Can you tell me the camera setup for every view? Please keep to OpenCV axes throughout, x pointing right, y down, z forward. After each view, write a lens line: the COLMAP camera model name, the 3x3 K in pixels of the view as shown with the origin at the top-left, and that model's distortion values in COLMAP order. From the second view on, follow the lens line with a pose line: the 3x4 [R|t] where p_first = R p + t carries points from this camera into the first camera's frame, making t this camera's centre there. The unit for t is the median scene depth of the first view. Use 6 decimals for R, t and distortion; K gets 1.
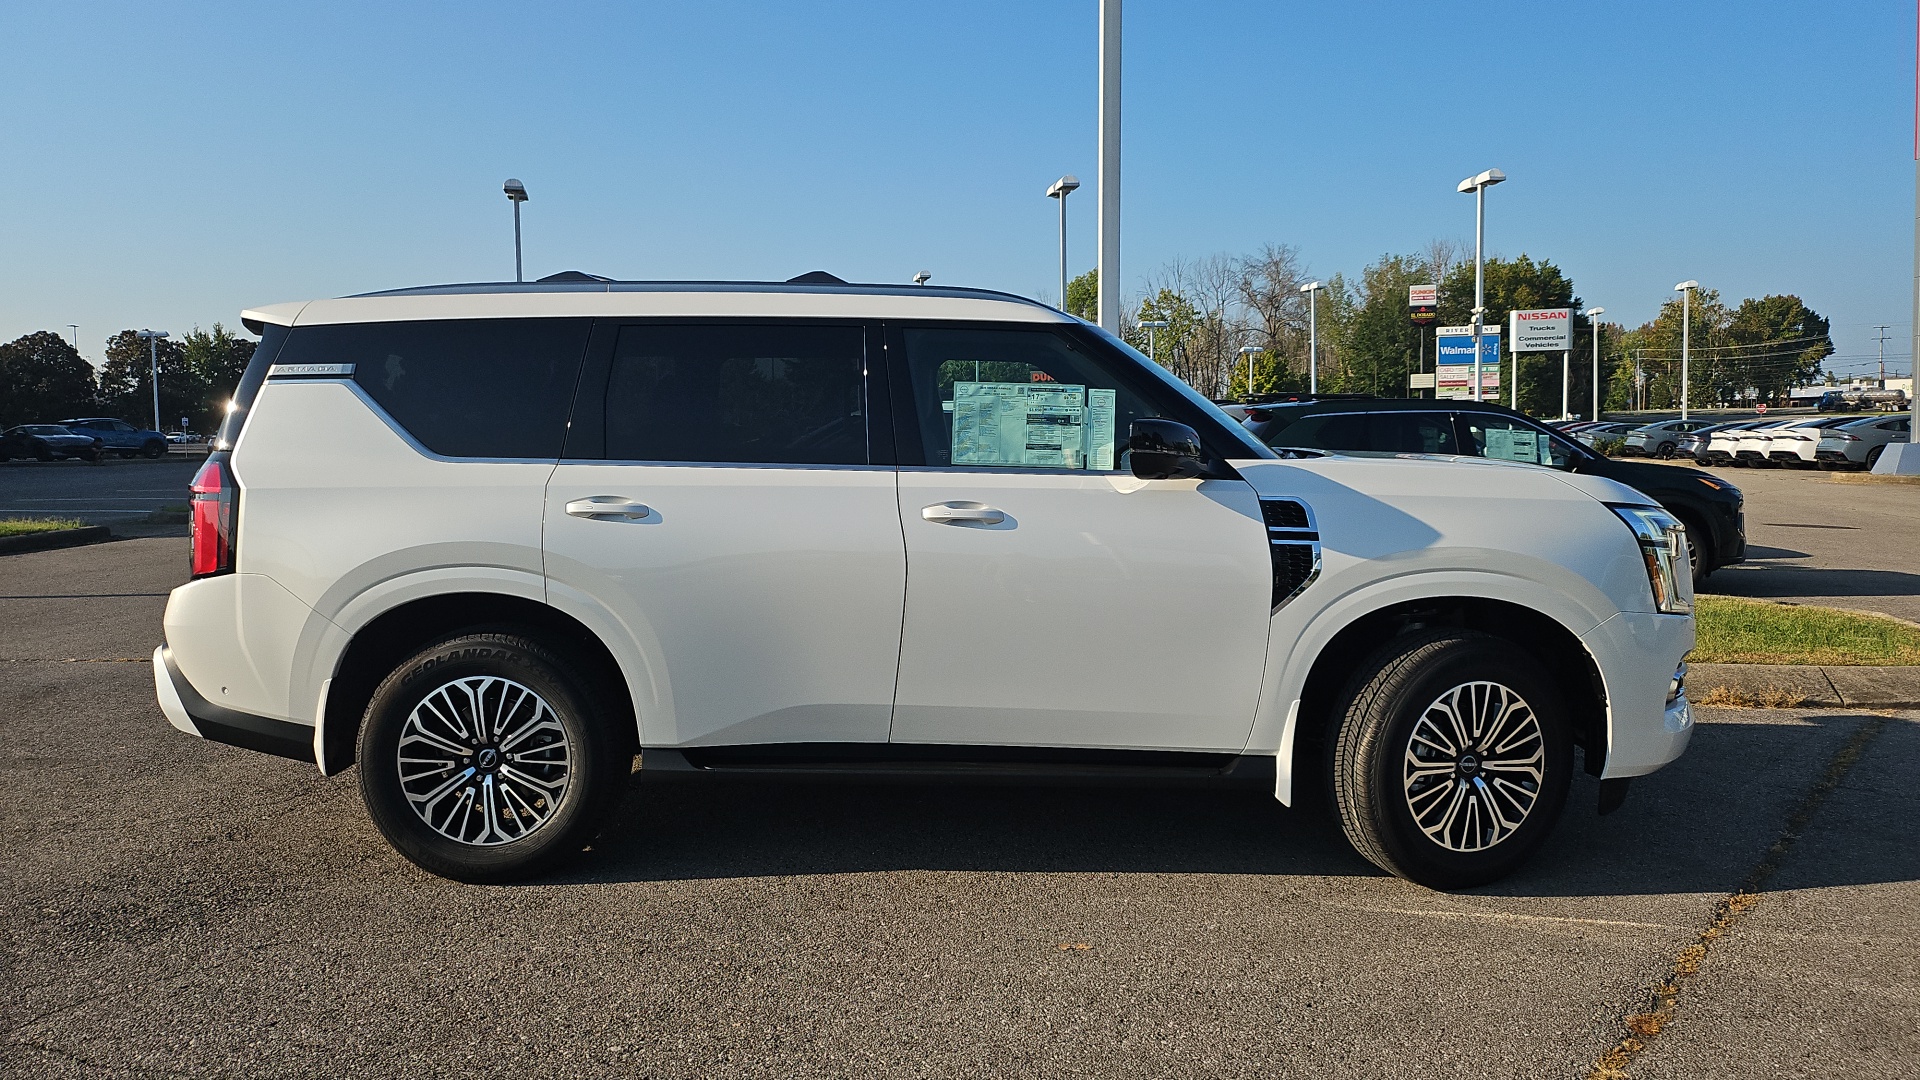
lens RADIAL K [[1438.7, 0, 960.5], [0, 1438.7, 505.3], [0, 0, 1]] dist [0.035450, -0.006595]
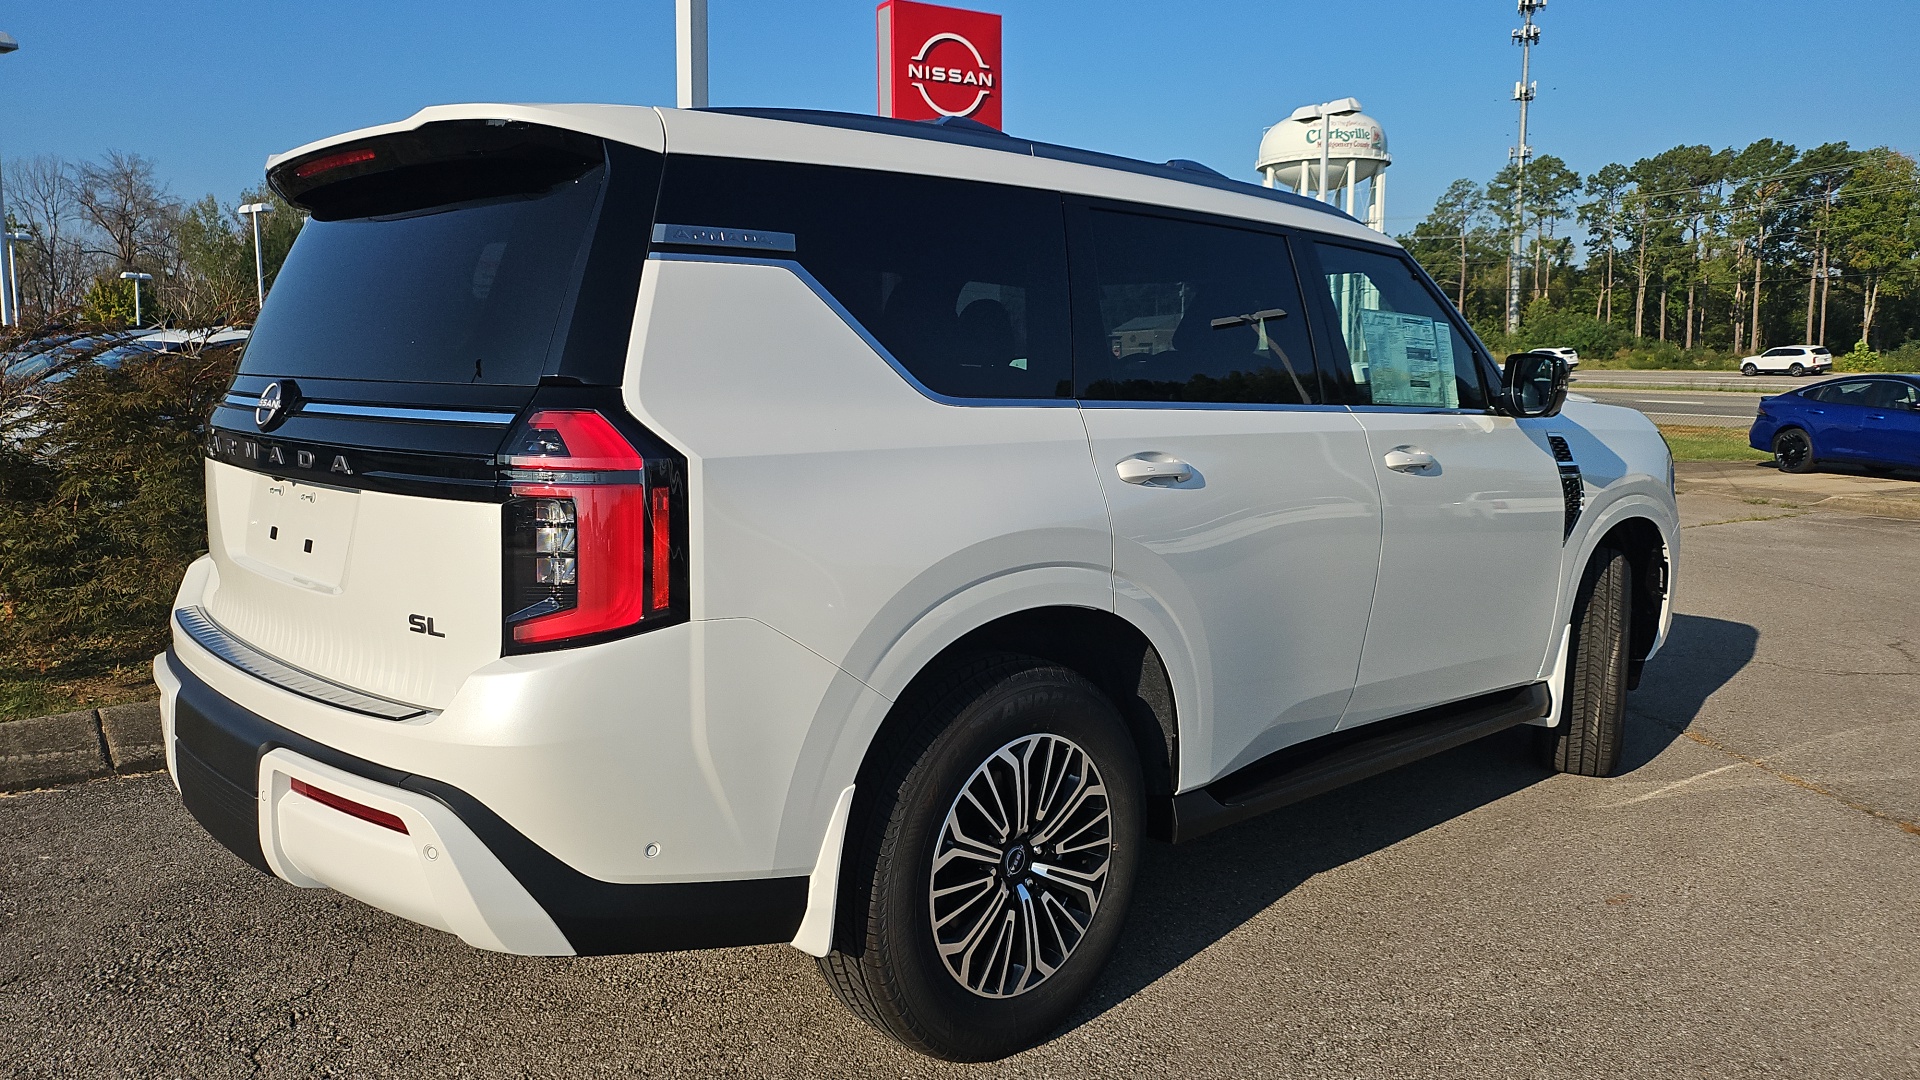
lens RADIAL K [[1438.7, 0, 960.5], [0, 1438.7, 505.3], [0, 0, 1]] dist [0.035450, -0.006595]
pose [[0.696159, -0.055951, 0.715704, -0.805423], [0.029411, 0.998344, 0.049440, -0.017645], [-0.717285, -0.013369, 0.696652, 0.570704]]
